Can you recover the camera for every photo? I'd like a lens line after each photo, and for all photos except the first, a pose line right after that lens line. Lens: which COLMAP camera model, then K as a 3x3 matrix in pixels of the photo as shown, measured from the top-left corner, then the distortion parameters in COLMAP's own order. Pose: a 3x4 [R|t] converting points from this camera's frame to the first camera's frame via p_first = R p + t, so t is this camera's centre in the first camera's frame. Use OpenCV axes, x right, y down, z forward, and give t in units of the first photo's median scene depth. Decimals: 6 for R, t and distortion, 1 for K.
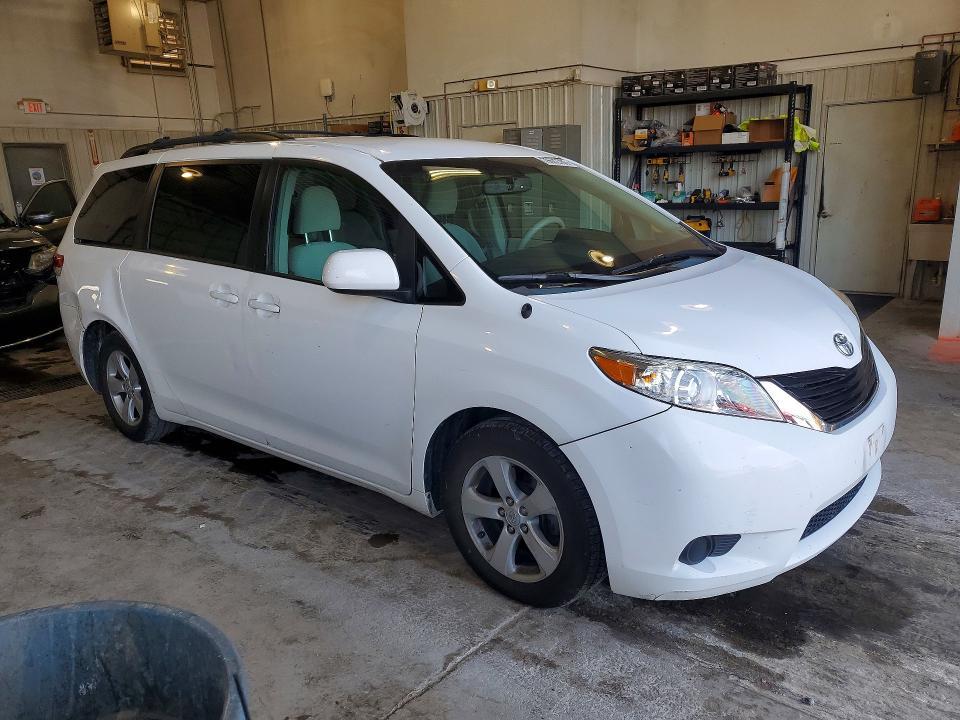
lens RADIAL K [[758.1, 0, 477.7], [0, 758.1, 361.4], [0, 0, 1]] dist [0.016908, 0.008111]
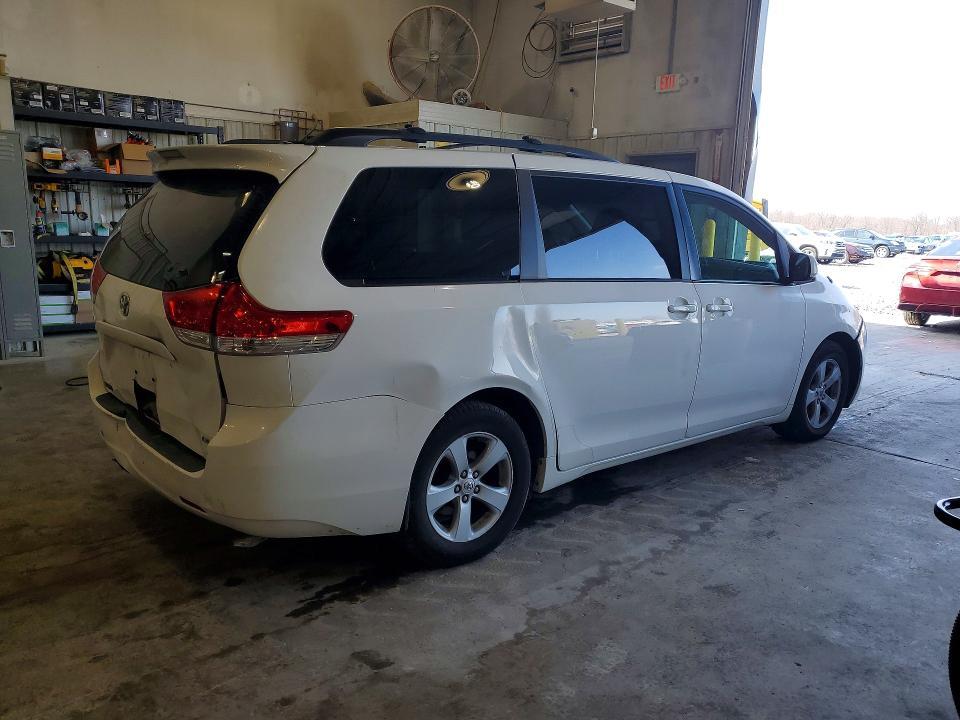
lens RADIAL K [[758.1, 0, 478.2], [0, 758.1, 358.7], [0, 0, 1]] dist [0.016908, 0.008111]
pose [[0.159736, -0.148479, 0.975929, -1.161134], [0.206549, 0.971768, 0.114039, -0.160276], [-0.965309, 0.183361, 0.185895, 0.886558]]
